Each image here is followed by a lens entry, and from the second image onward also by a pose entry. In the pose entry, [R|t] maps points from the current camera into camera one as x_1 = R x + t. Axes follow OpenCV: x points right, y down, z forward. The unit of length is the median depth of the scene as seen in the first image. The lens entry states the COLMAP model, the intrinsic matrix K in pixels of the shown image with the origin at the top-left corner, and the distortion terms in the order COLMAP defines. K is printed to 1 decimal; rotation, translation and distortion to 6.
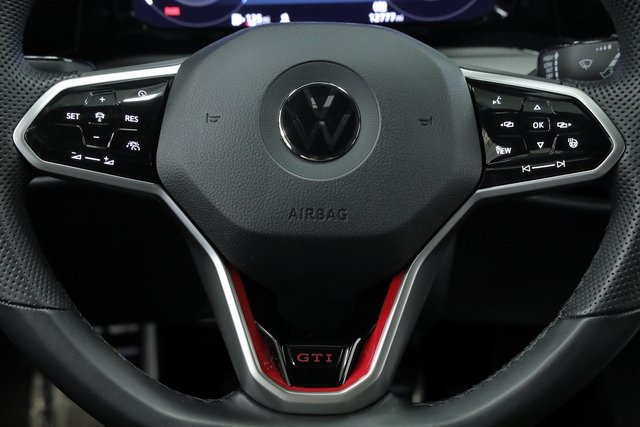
lens RADIAL K [[1439.1, 0, 320.0], [0, 1439.1, 213.5], [0, 0, 1]] dist [0.278390, 0.000546]
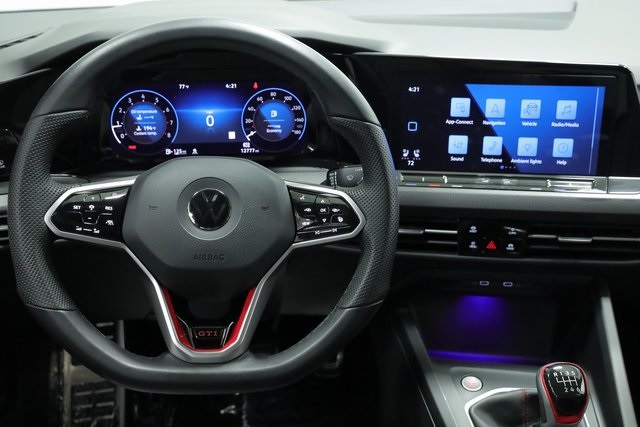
lens RADIAL K [[884.4, 0, 320.0], [0, 884.4, 213.5], [0, 0, 1]] dist [0.124149, 0.060756]
pose [[0.994991, -0.008265, 0.099625, 0.027630], [0.012905, 0.998857, -0.046014, -0.001707], [-0.099130, 0.047069, 0.993961, -0.178922]]
